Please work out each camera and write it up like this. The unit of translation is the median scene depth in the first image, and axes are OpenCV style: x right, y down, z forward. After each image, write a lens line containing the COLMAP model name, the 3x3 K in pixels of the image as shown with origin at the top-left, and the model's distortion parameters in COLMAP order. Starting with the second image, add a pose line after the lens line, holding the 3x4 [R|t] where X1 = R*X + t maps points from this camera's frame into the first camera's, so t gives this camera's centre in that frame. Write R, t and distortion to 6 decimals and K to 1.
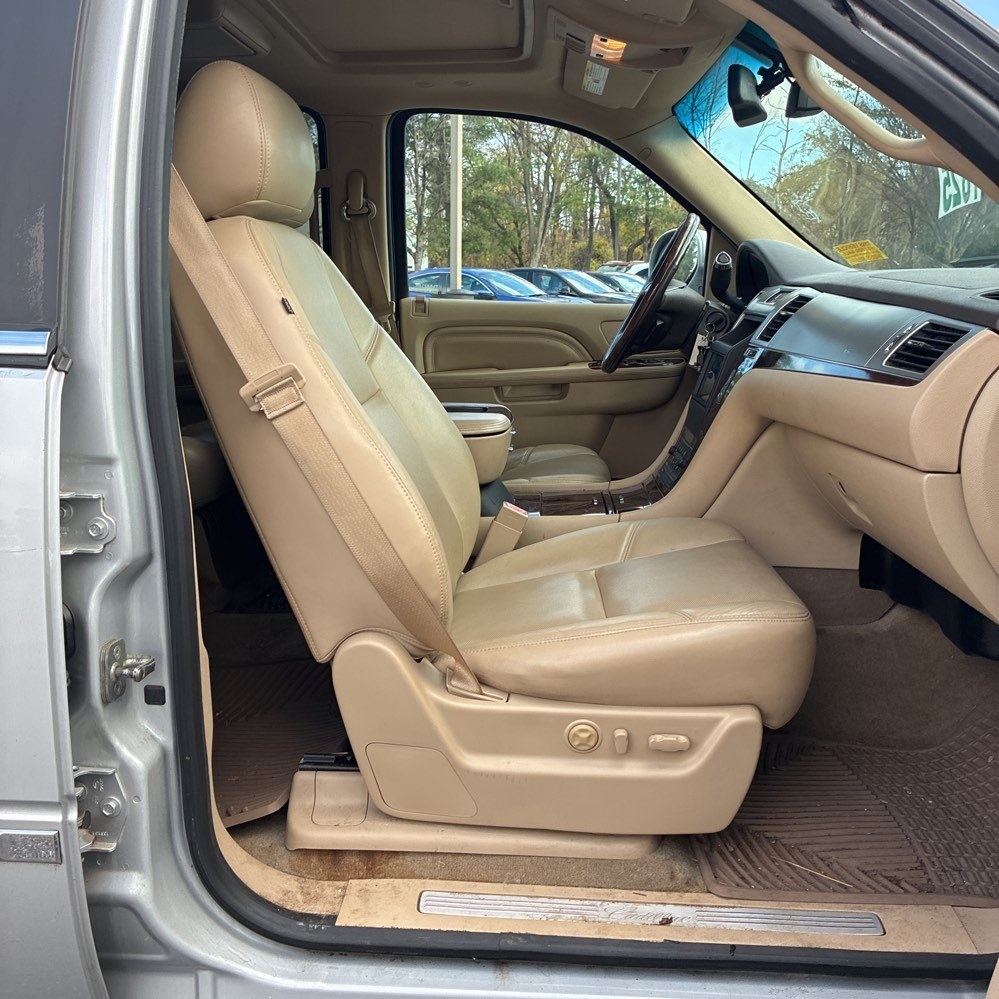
lens RADIAL K [[1025.4, 0, 497.6], [0, 1025.4, 502.2], [0, 0, 1]] dist [0.023439, 0.000000]
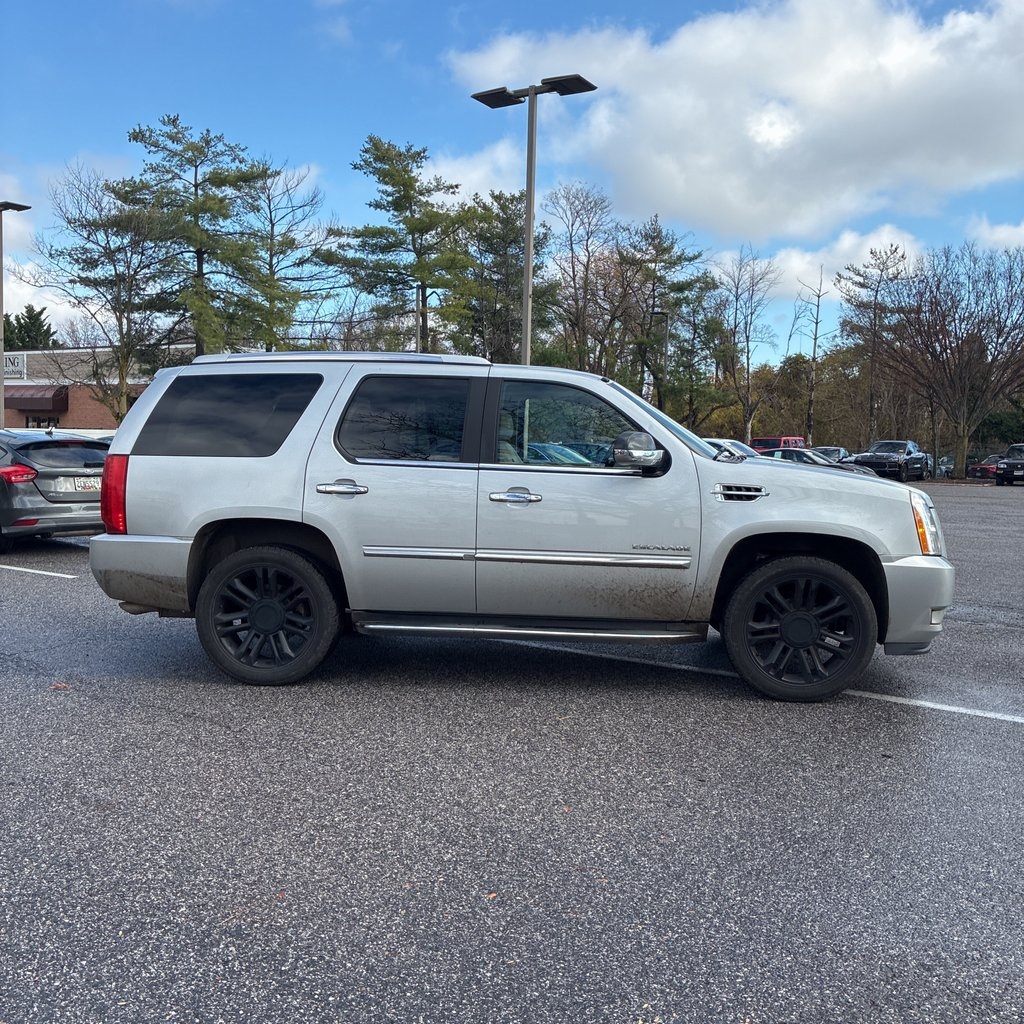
lens RADIAL K [[1051.1, 0, 512.4], [0, 1051.1, 510.9], [0, 0, 1]] dist [0.023439, 0.000000]
pose [[0.999283, 0.007485, -0.037105, -0.003492], [-0.013172, 0.987748, -0.155499, 0.021363], [0.035486, 0.155876, 0.987139, -0.101755]]
